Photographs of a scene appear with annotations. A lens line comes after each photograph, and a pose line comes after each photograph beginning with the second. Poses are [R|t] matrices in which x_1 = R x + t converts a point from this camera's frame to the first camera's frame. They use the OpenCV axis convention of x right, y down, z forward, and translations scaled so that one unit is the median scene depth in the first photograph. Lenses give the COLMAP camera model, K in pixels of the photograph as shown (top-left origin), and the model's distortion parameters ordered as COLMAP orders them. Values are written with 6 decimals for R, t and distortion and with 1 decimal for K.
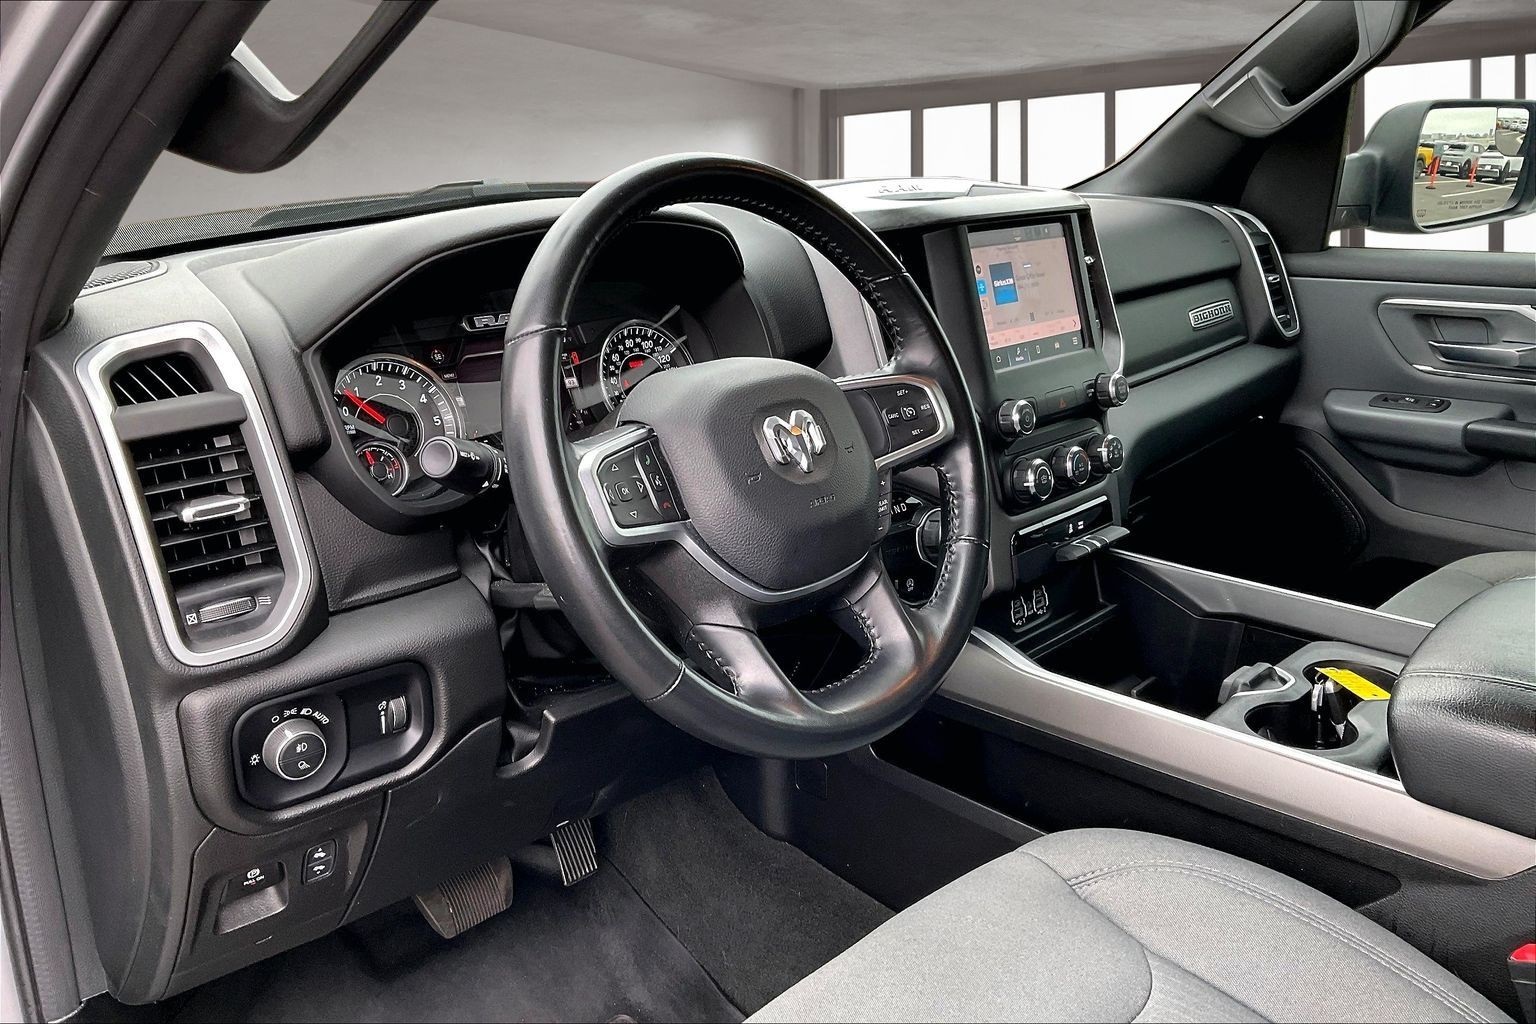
lens RADIAL K [[1262.8, 0, 768.0], [0, 1262.8, 512.0], [0, 0, 1]] dist [0.120261, -0.257589]
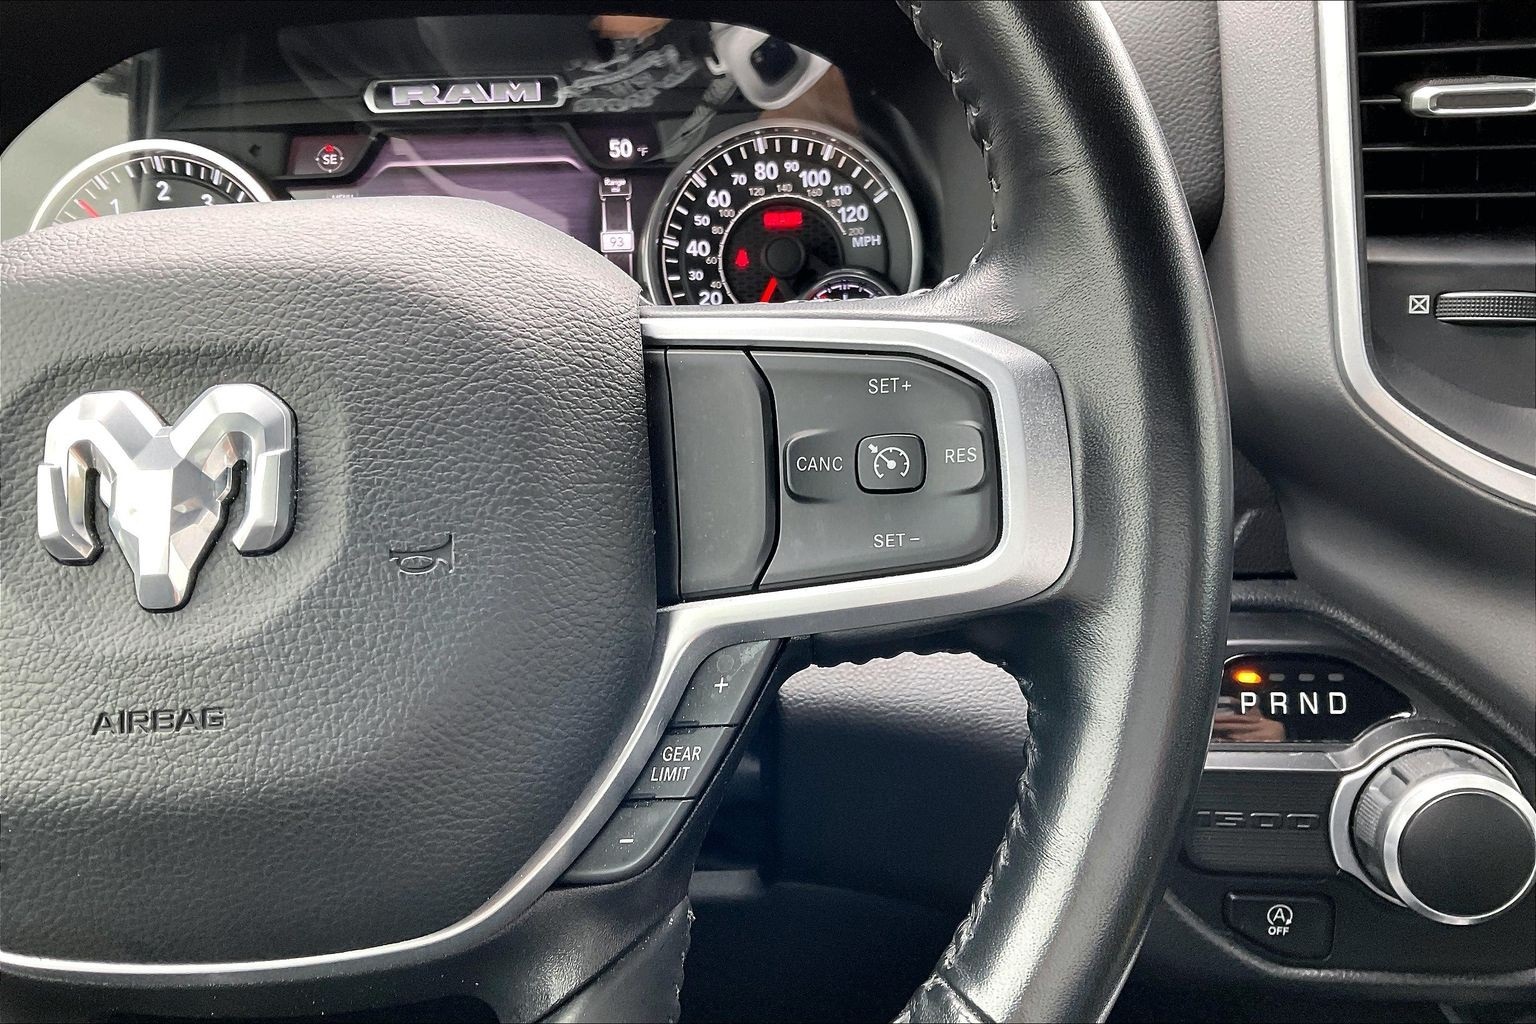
lens RADIAL K [[1296.7, 0, 771.3], [0, 1296.7, 510.0], [0, 0, 1]] dist [0.099772, -0.250107]
pose [[0.703314, 0.241773, -0.668502, 0.238655], [-0.174998, 0.970333, 0.166823, -0.093619], [0.689003, -0.000343, 0.724758, 0.662041]]
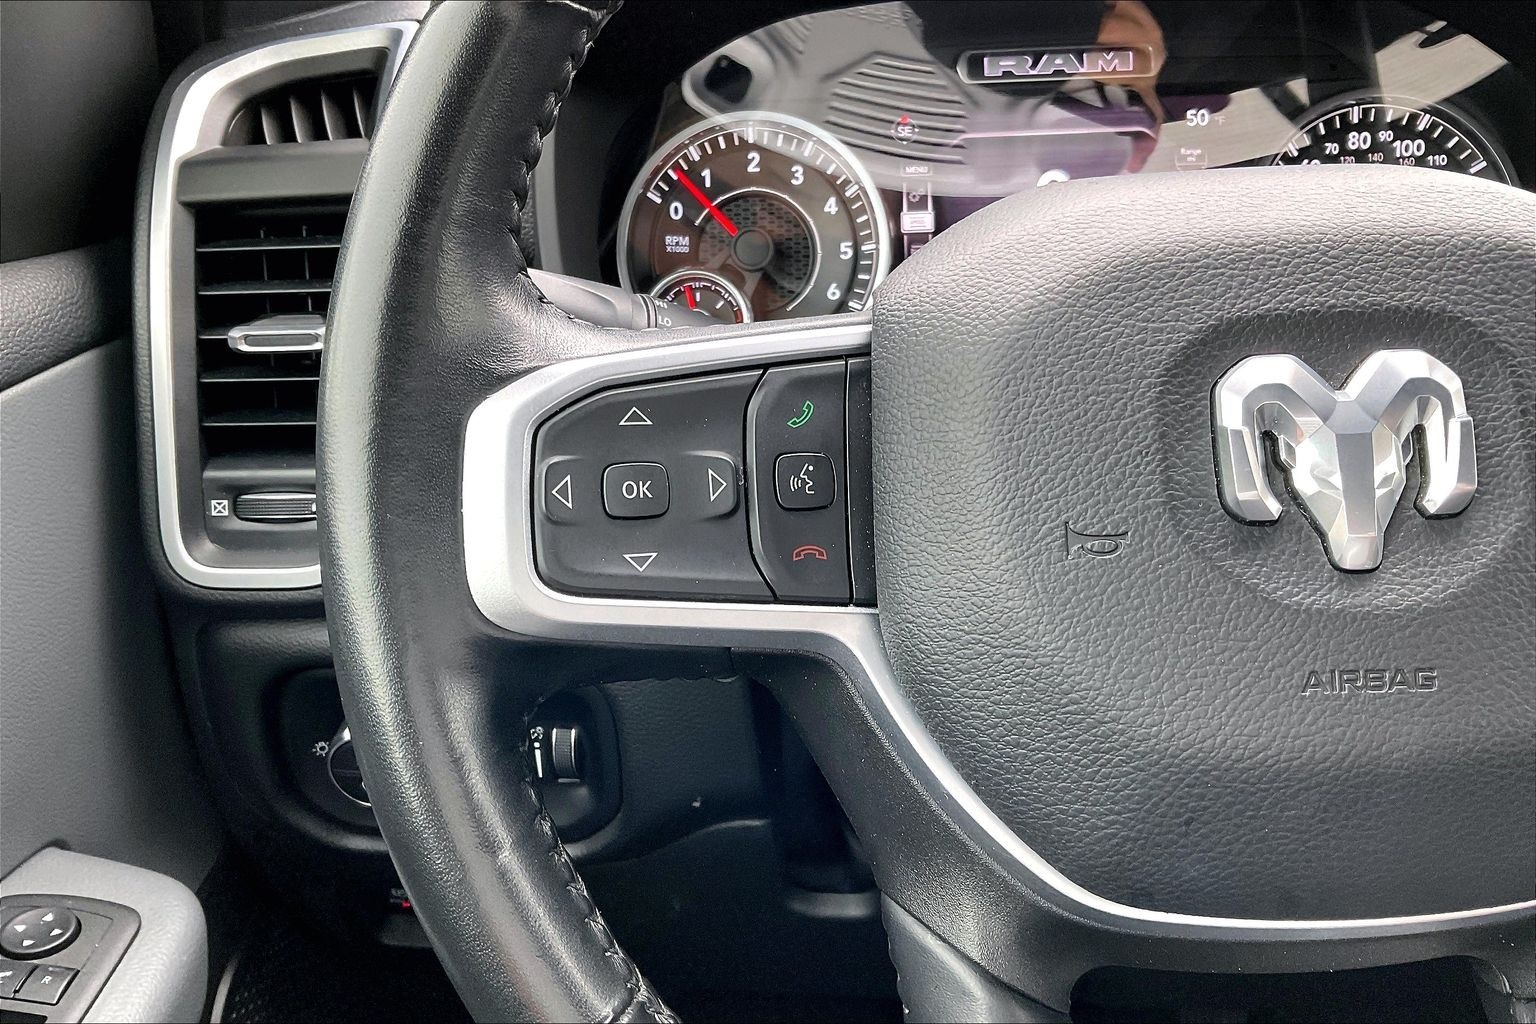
lens RADIAL K [[1280.4, 0, 768.0], [0, 1280.4, 512.0], [0, 0, 1]] dist [0.111852, -0.225581]
pose [[0.668183, 0.267046, -0.694419, 0.108633], [-0.180750, 0.963666, 0.196666, -0.058147], [0.721707, -0.005893, 0.692174, 0.526046]]
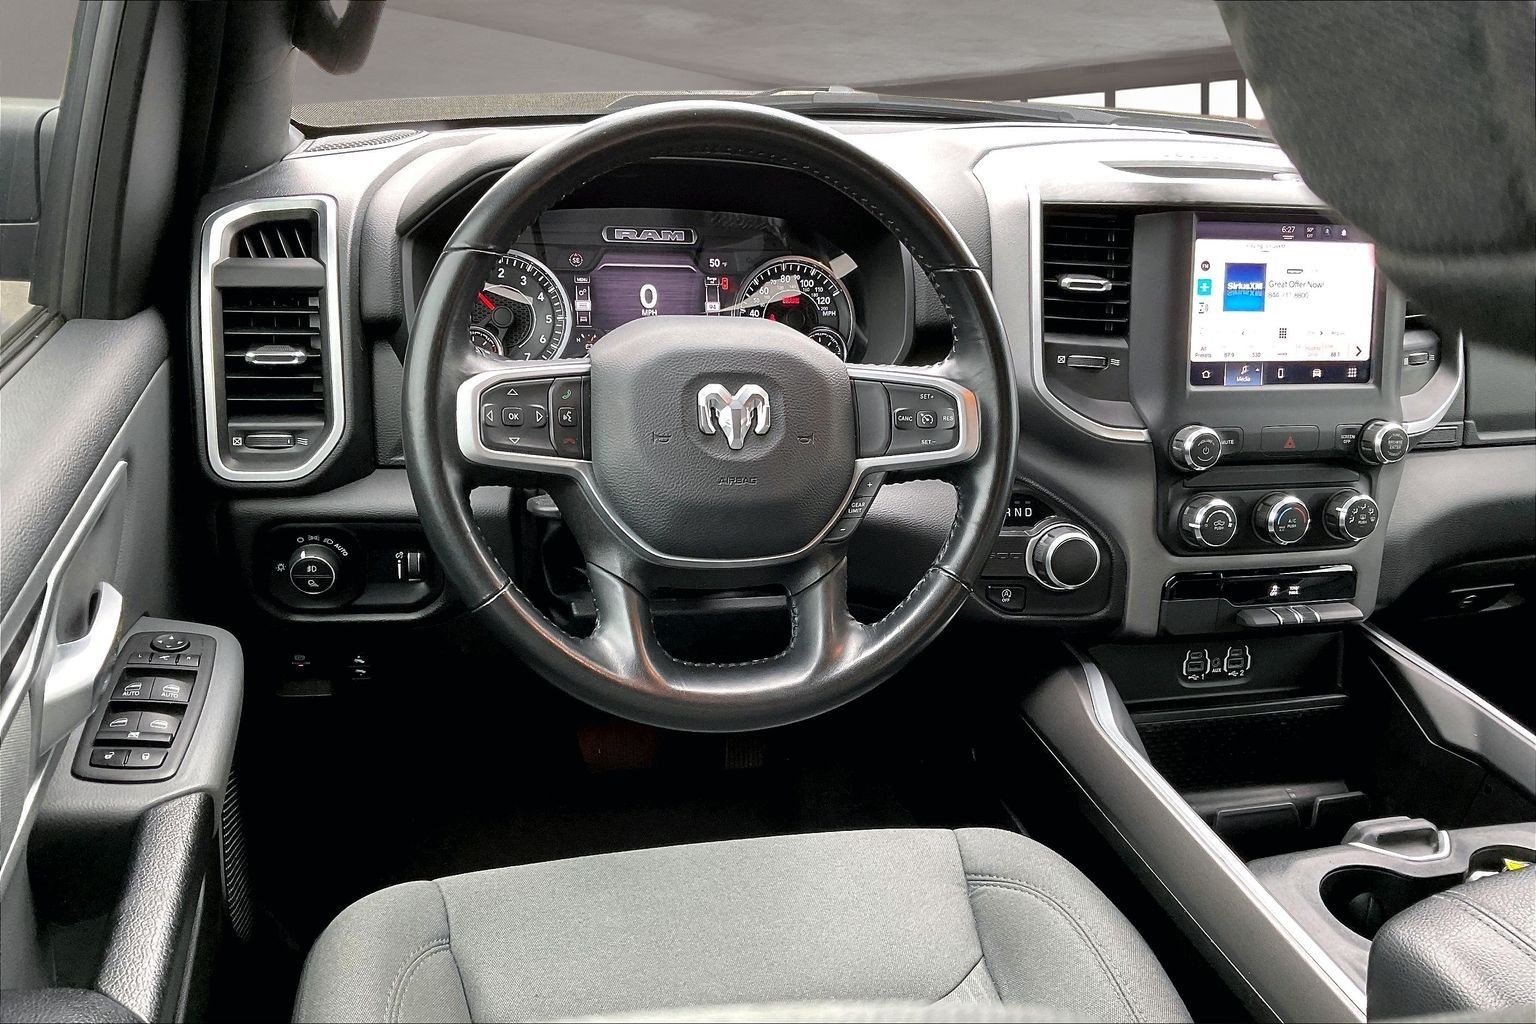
lens RADIAL K [[1262.8, 0, 768.0], [0, 1262.8, 512.0], [0, 0, 1]] dist [0.120261, -0.257589]
pose [[0.848990, 0.267287, -0.455821, 0.382578], [-0.225563, 0.963407, 0.144806, -0.098445], [0.477846, -0.020123, 0.878213, 0.117822]]
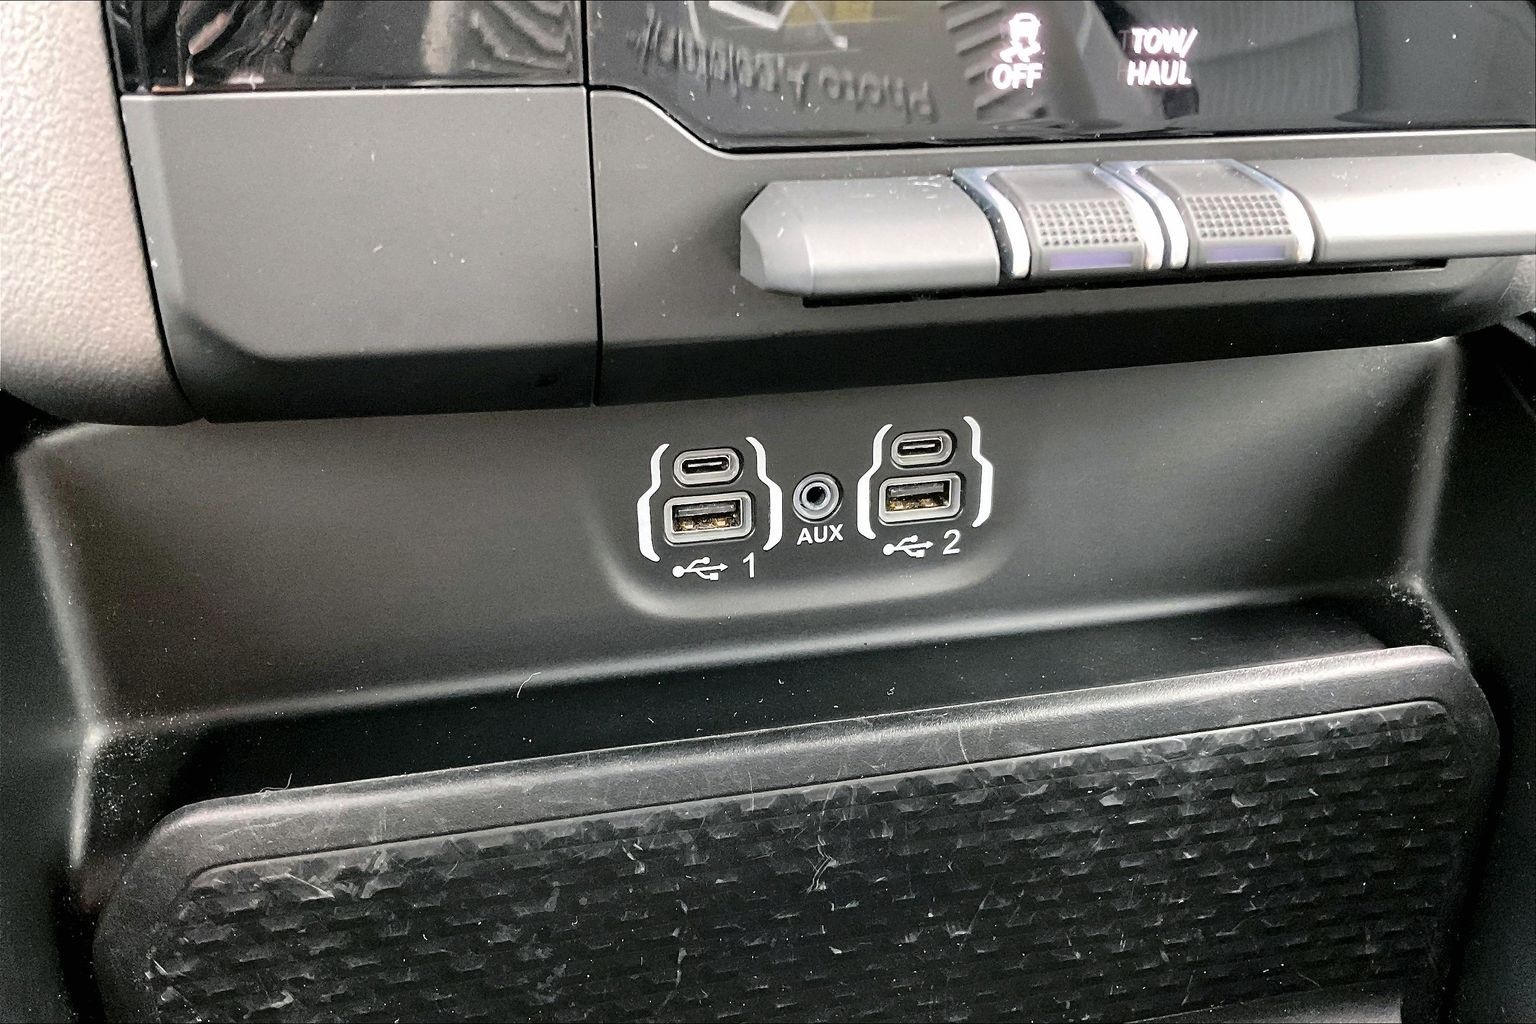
lens RADIAL K [[1262.8, 0, 768.0], [0, 1262.8, 512.0], [0, 0, 1]] dist [0.120261, -0.257589]
pose [[0.824738, 0.352168, -0.442476, 0.339650], [-0.207450, 0.916289, 0.342607, 0.019322], [0.526091, -0.190769, 0.828755, 1.029493]]
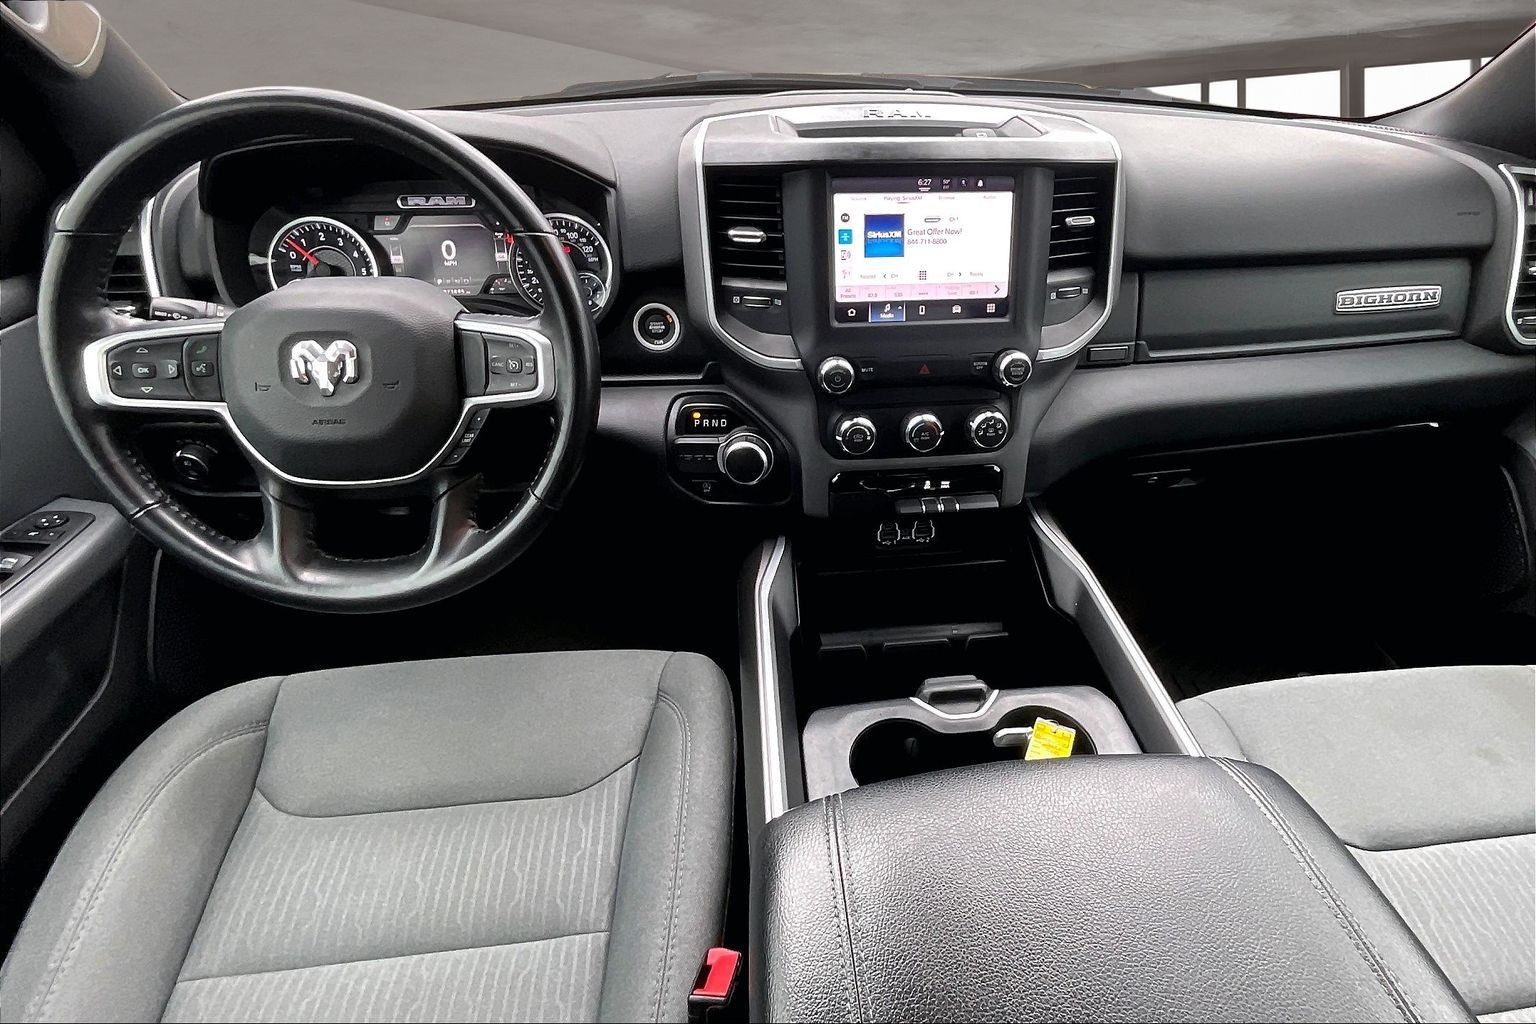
lens RADIAL K [[747.8, 0, 841.2], [0, 747.8, 516.6], [0, 0, 1]] dist [-0.007844, -0.000200]
pose [[0.768444, 0.387443, -0.509295, 0.602210], [-0.203194, 0.902424, 0.379926, -0.219534], [0.606799, -0.188467, 0.772188, 0.548904]]
